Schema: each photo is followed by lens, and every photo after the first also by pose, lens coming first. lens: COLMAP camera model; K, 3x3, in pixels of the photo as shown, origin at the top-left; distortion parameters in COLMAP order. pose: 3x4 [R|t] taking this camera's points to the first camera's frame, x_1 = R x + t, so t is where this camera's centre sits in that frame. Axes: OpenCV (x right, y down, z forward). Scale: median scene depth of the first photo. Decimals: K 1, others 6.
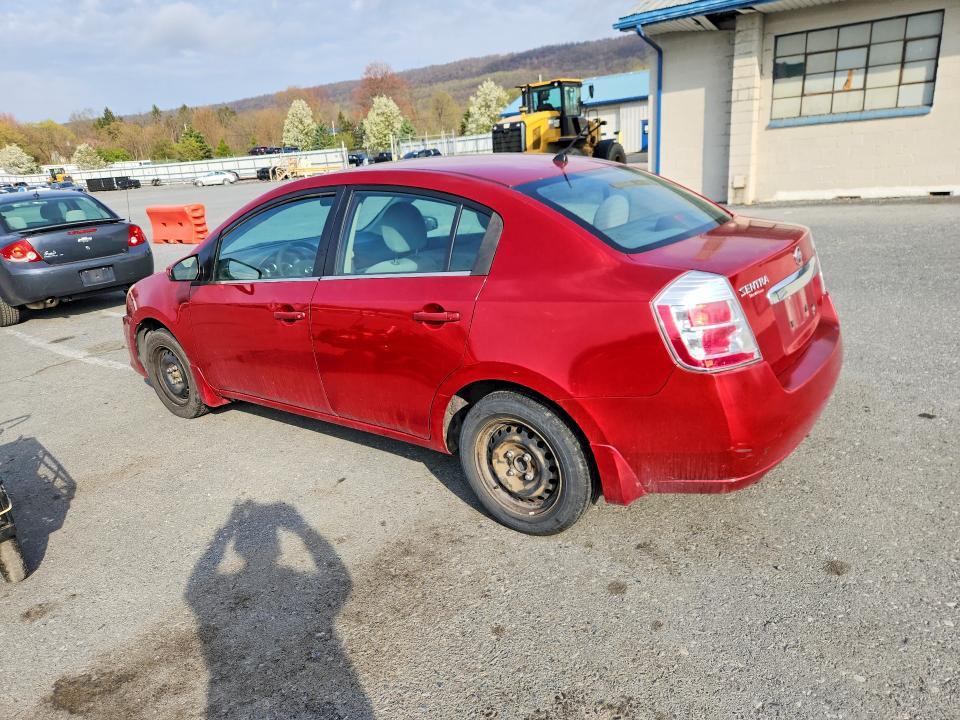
lens RADIAL K [[665.4, 0, 477.0], [0, 665.4, 392.6], [0, 0, 1]] dist [0.004235, -0.019408]
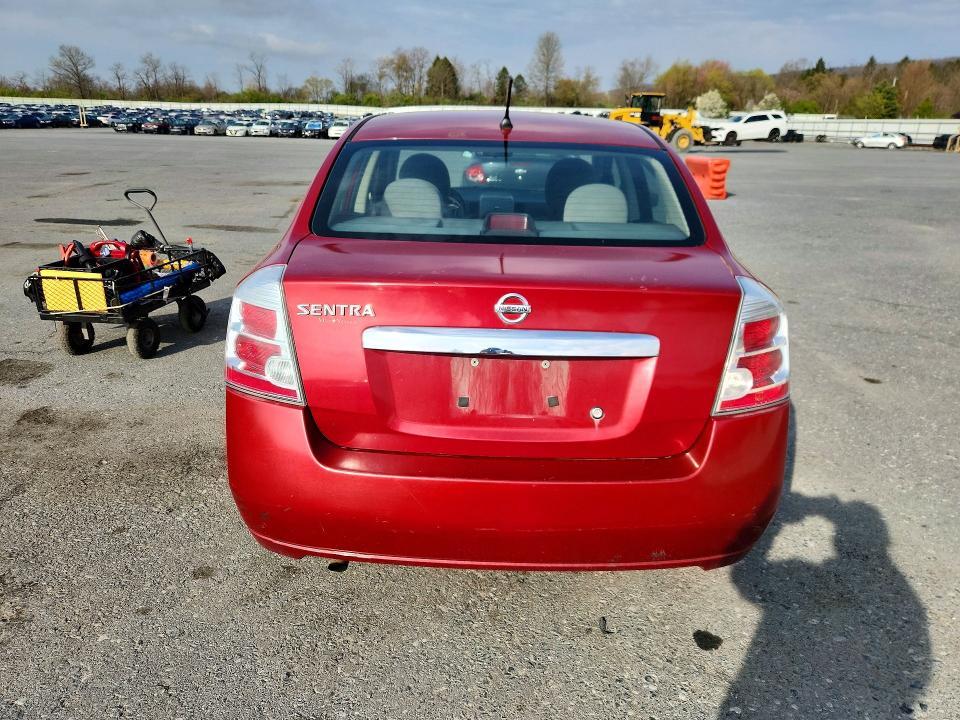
lens RADIAL K [[665.4, 0, 477.0], [0, 665.4, 392.6], [0, 0, 1]] dist [0.004235, -0.019408]
pose [[0.572202, 0.374909, -0.729403, 0.160165], [-0.329893, 0.919485, 0.213816, -0.042830], [0.750836, 0.118279, 0.649811, 0.100178]]
